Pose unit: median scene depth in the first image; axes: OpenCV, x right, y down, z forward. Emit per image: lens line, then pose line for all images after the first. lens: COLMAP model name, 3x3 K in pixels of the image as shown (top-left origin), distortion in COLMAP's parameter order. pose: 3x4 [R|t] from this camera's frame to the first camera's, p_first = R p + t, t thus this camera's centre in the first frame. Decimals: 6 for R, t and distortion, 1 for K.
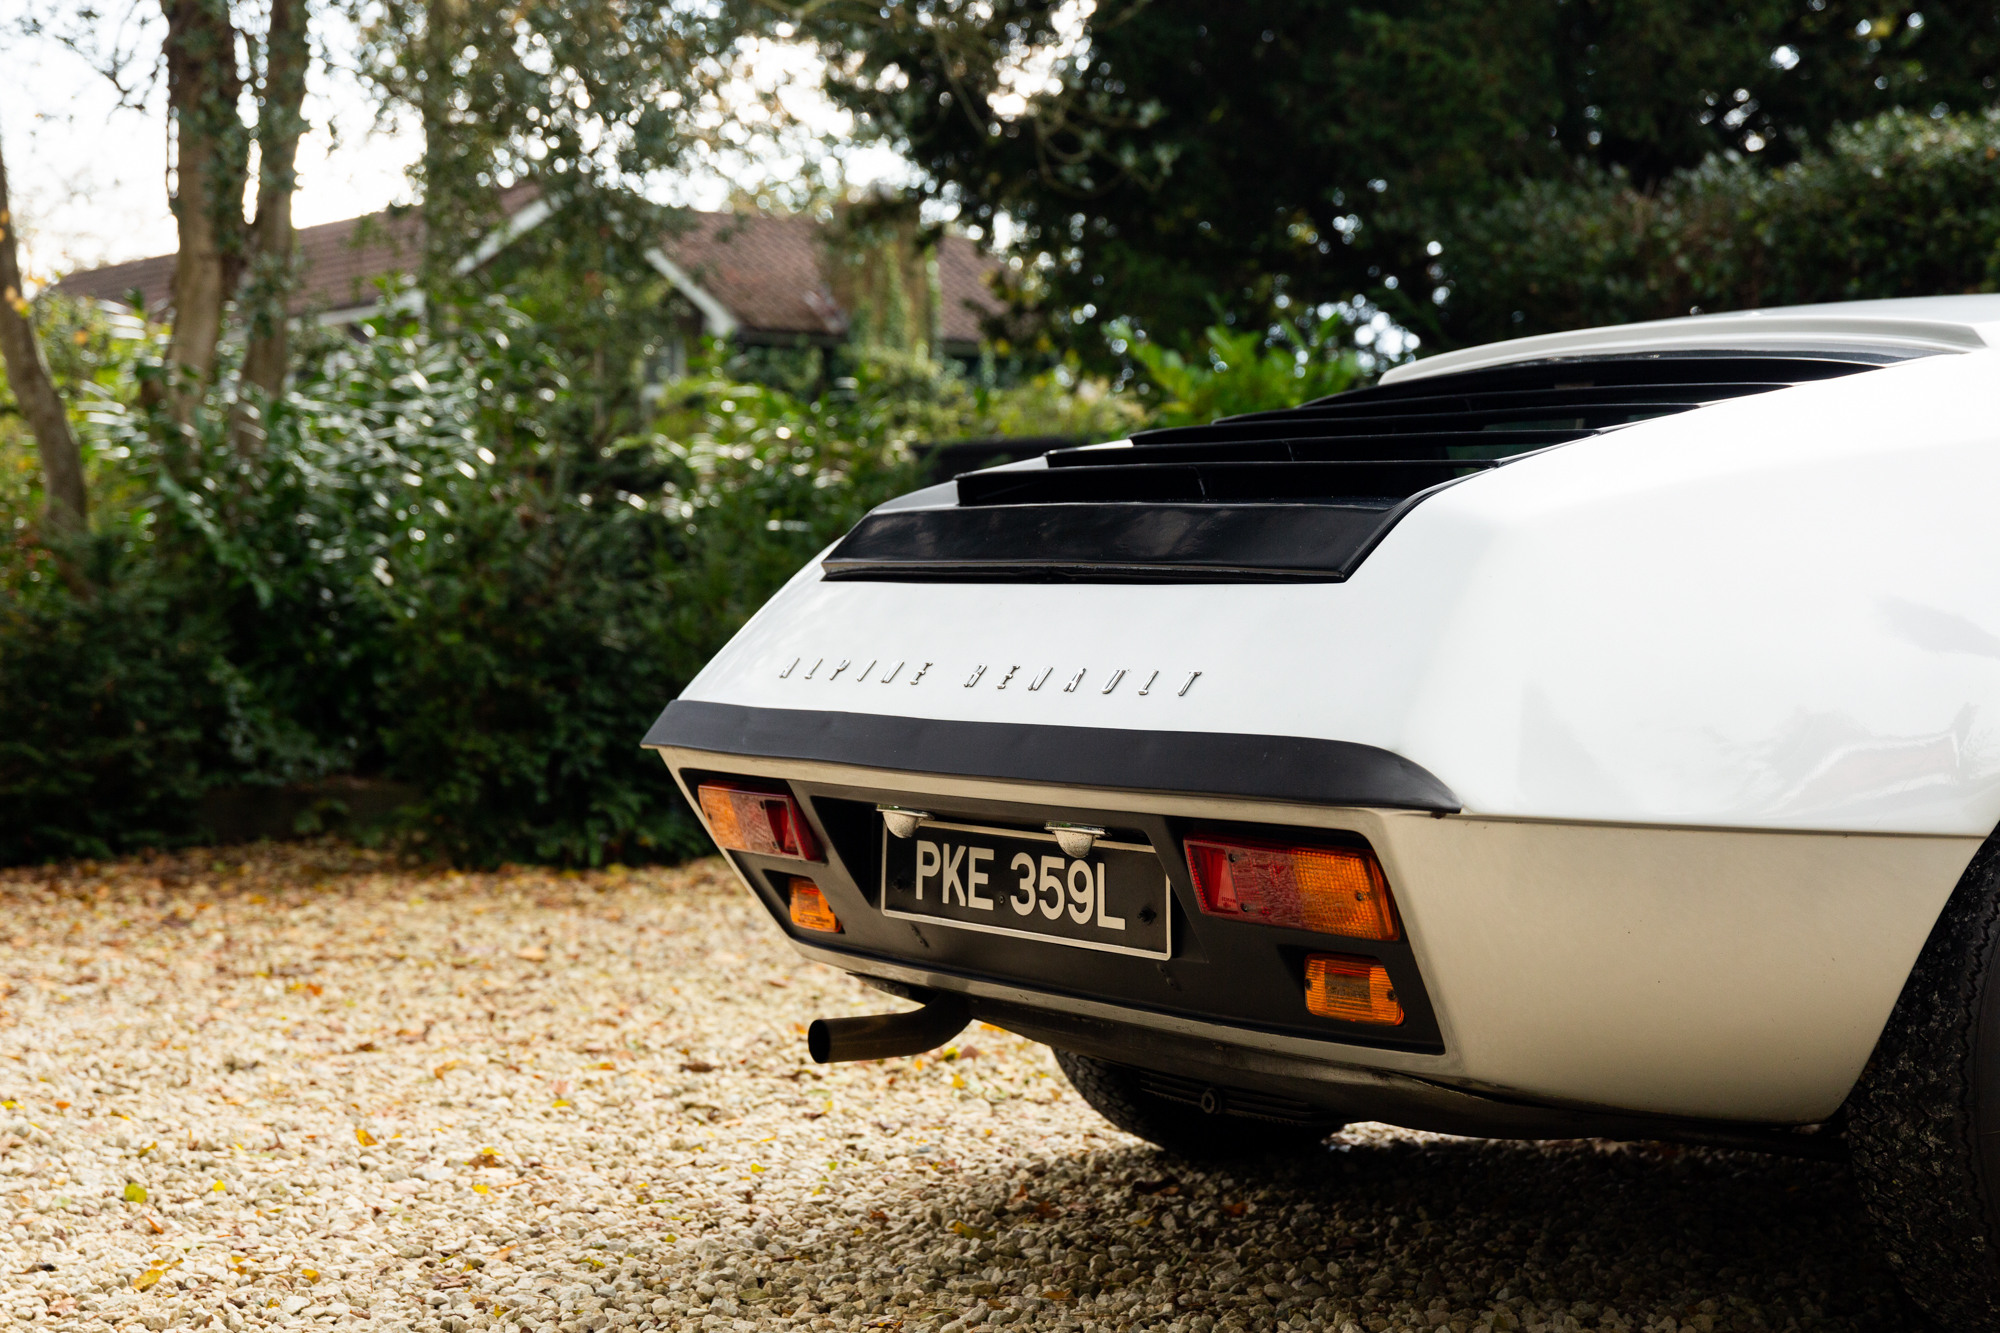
lens RADIAL K [[3227.8, 0, 1000.0], [0, 3227.8, 666.5], [0, 0, 1]] dist [-0.002784, 0.042099]
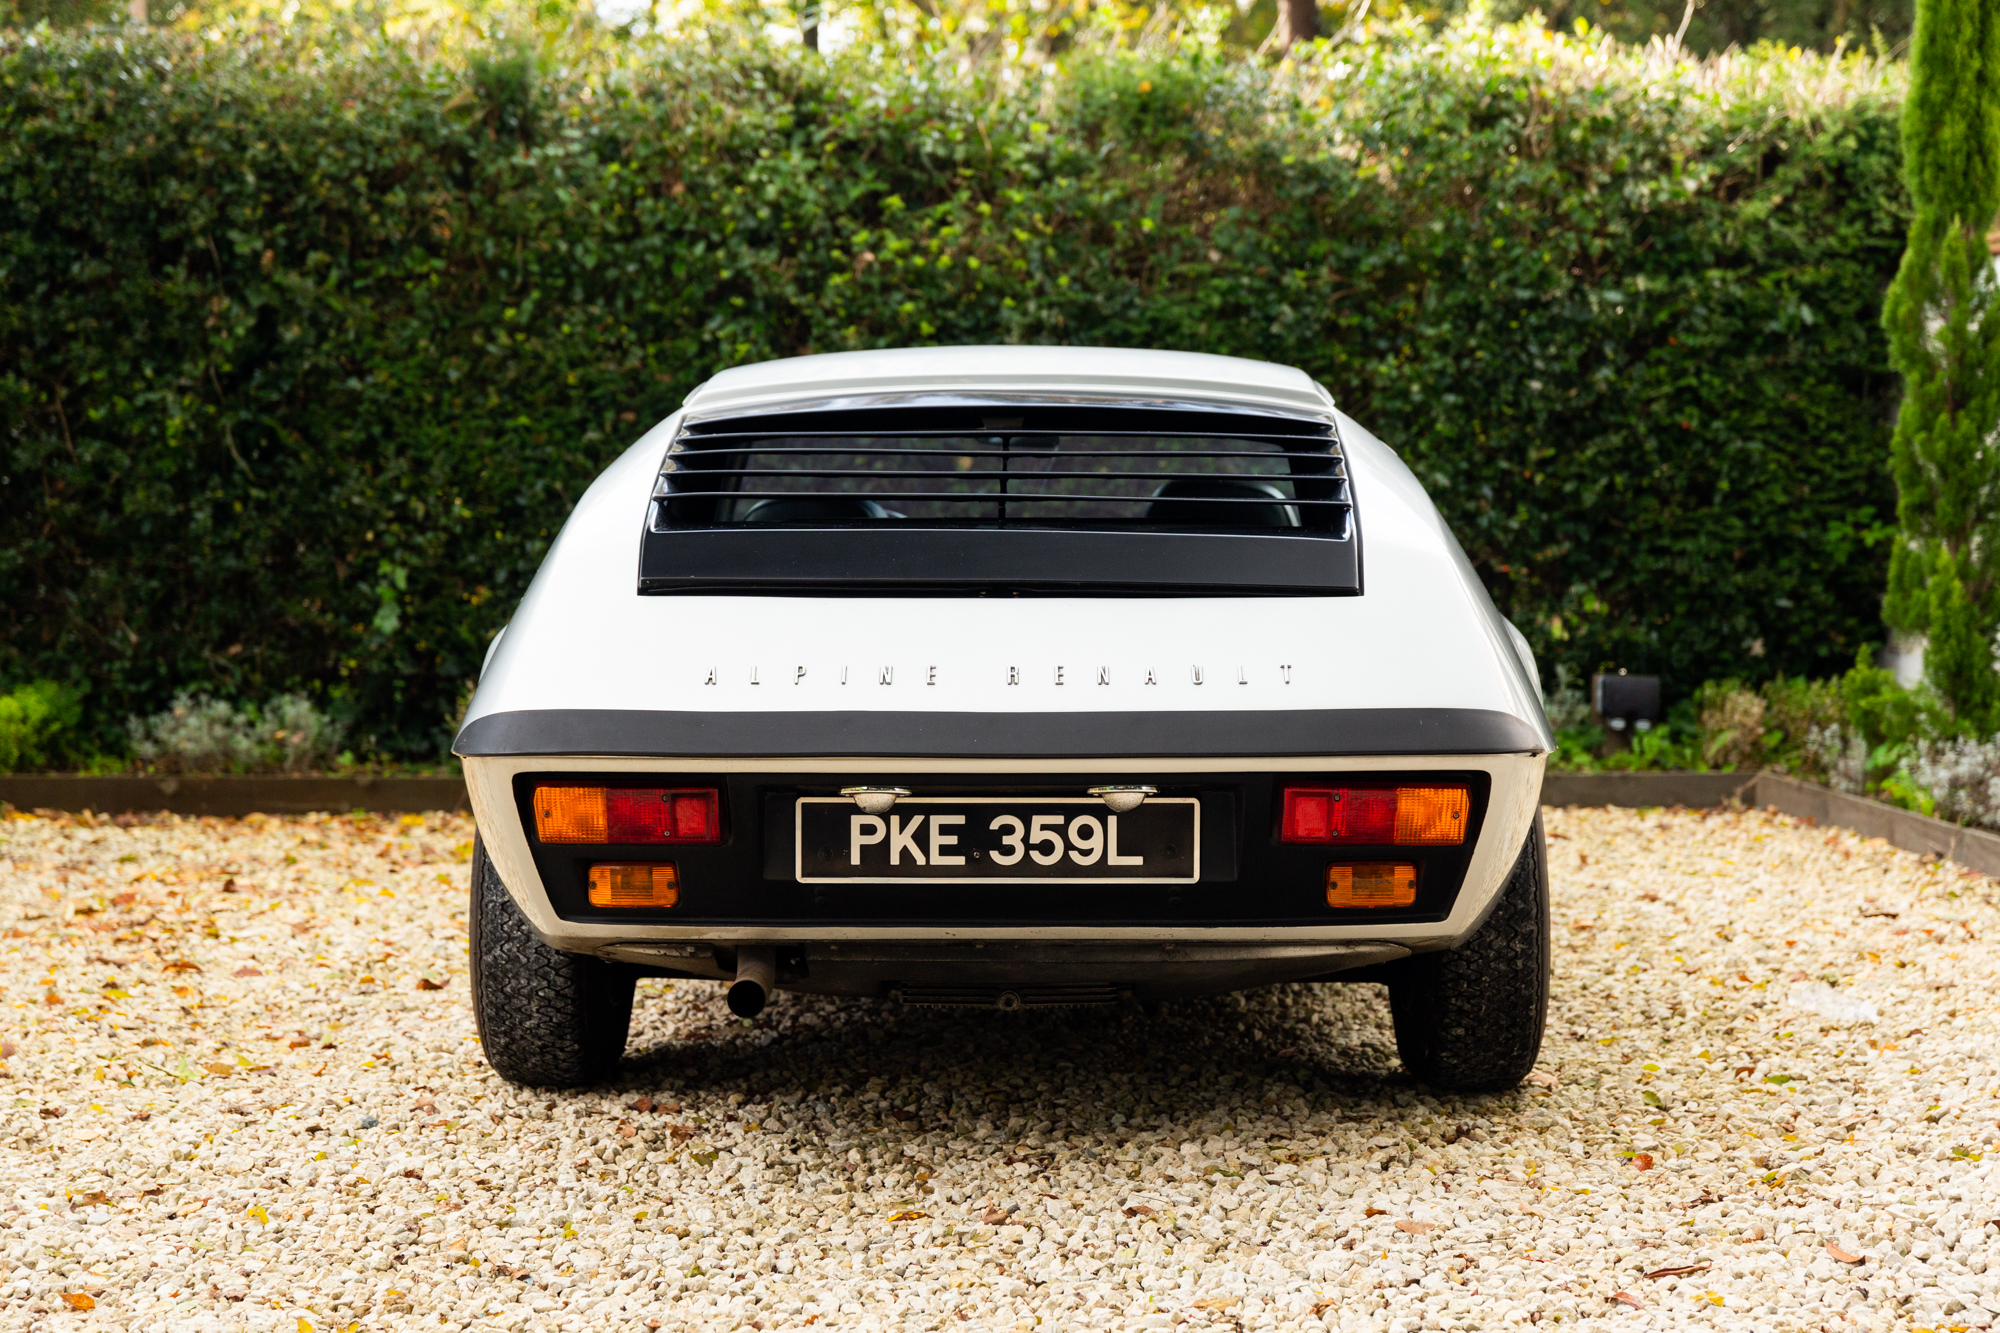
lens RADIAL K [[3452.2, 0, 1000.0], [0, 3452.2, 666.5], [0, 0, 1]] dist [-0.026448, 0.095228]
pose [[0.576913, -0.049987, 0.815274, -0.955812], [0.023250, 0.998726, 0.044782, -0.052297], [-0.816474, -0.006880, 0.577341, 0.210474]]
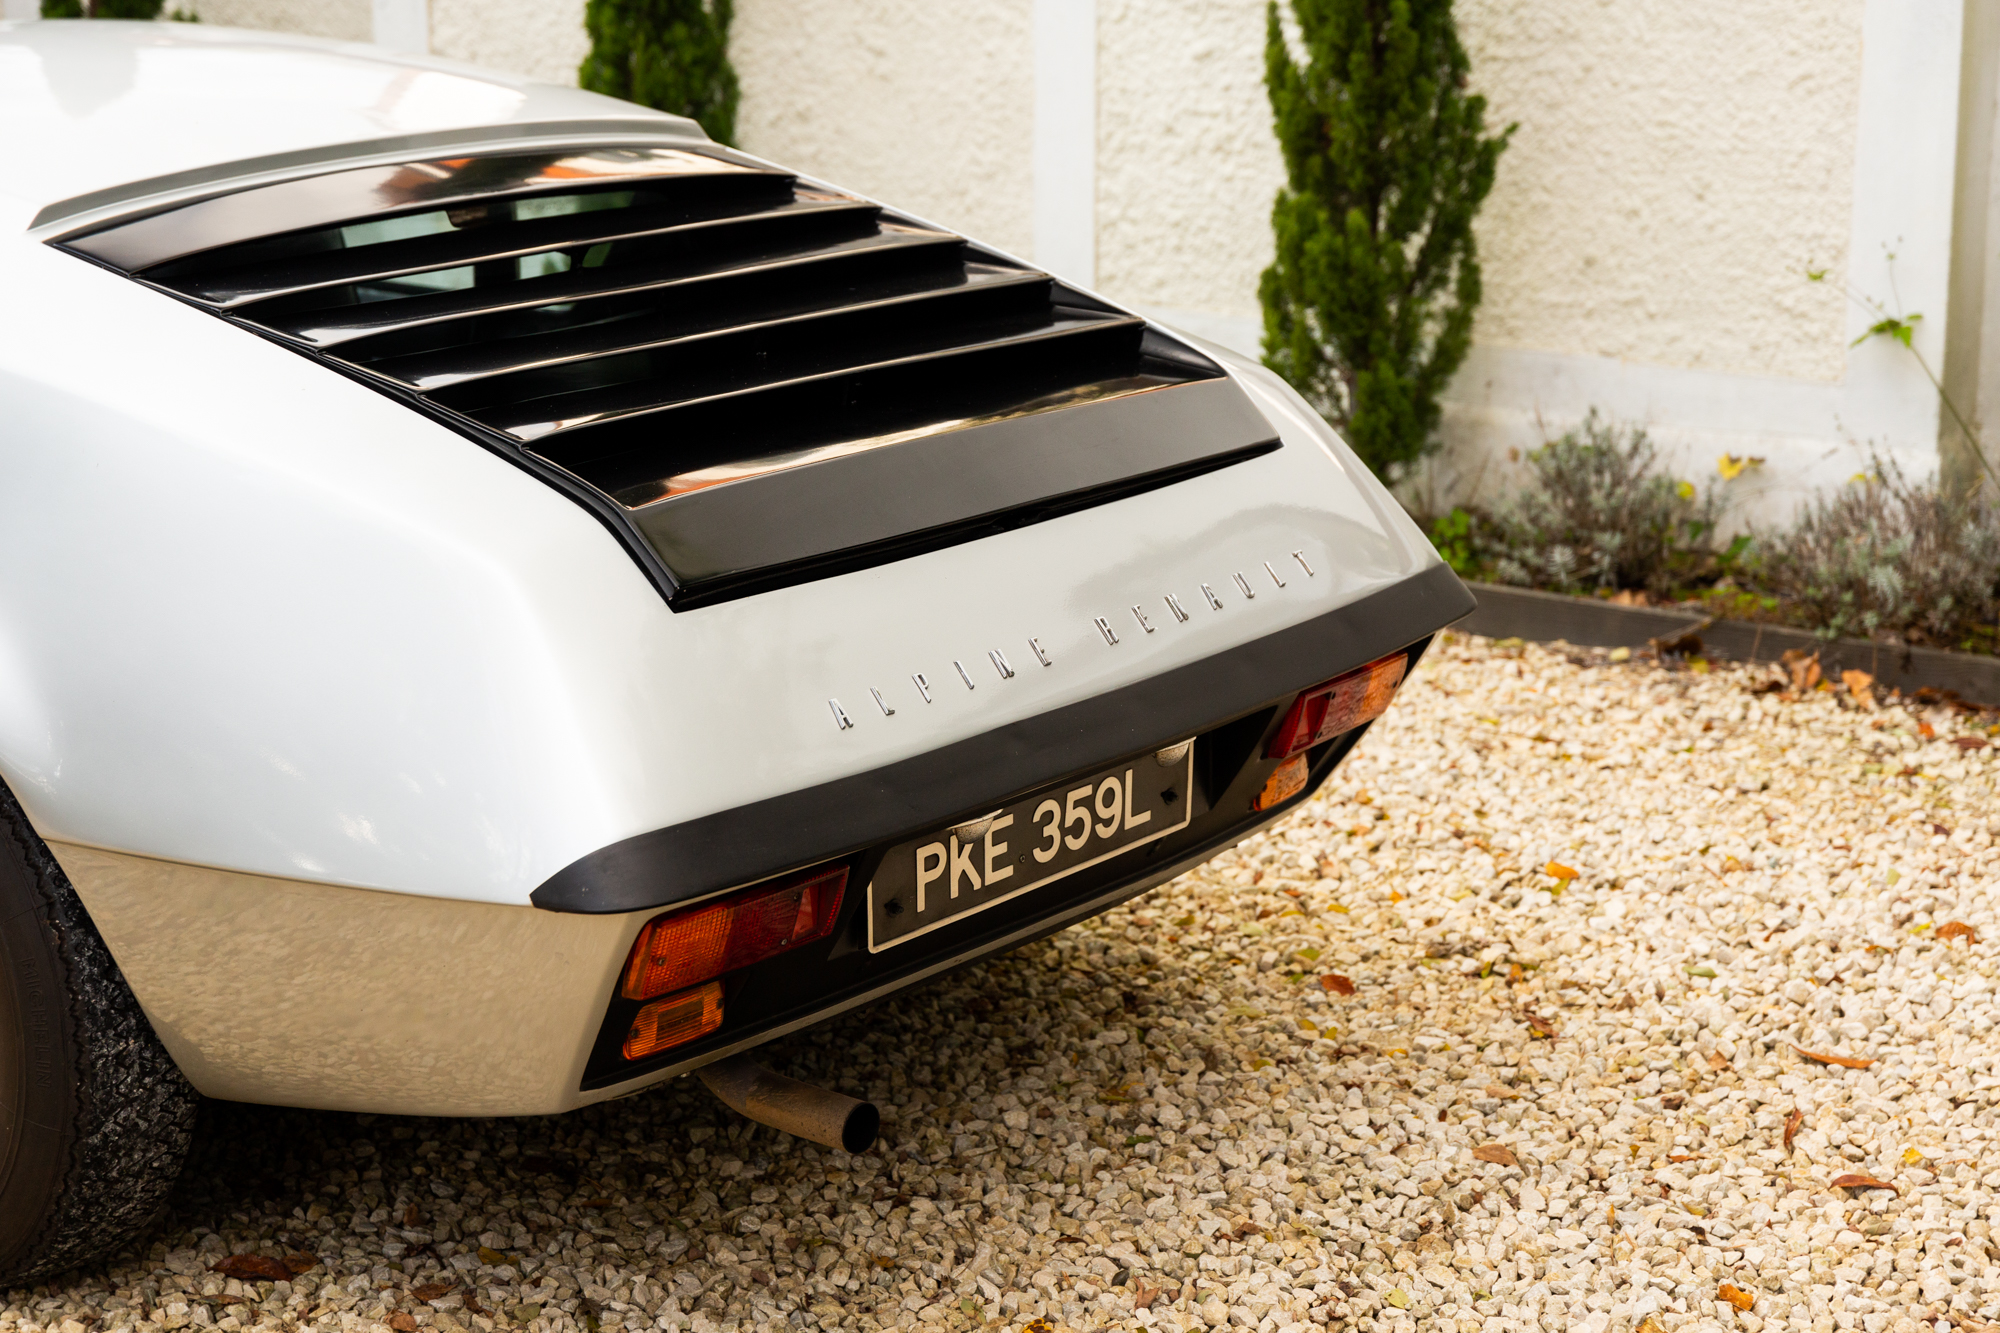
lens RADIAL K [[3551.2, 0, 1000.0], [0, 3551.2, 666.5], [0, 0, 1]] dist [-0.015254, 0.105453]
pose [[-0.279834, -0.257025, 0.925003, -0.852727], [0.021530, 0.961574, 0.273700, -0.240817], [-0.959807, 0.096506, -0.263547, 1.147395]]
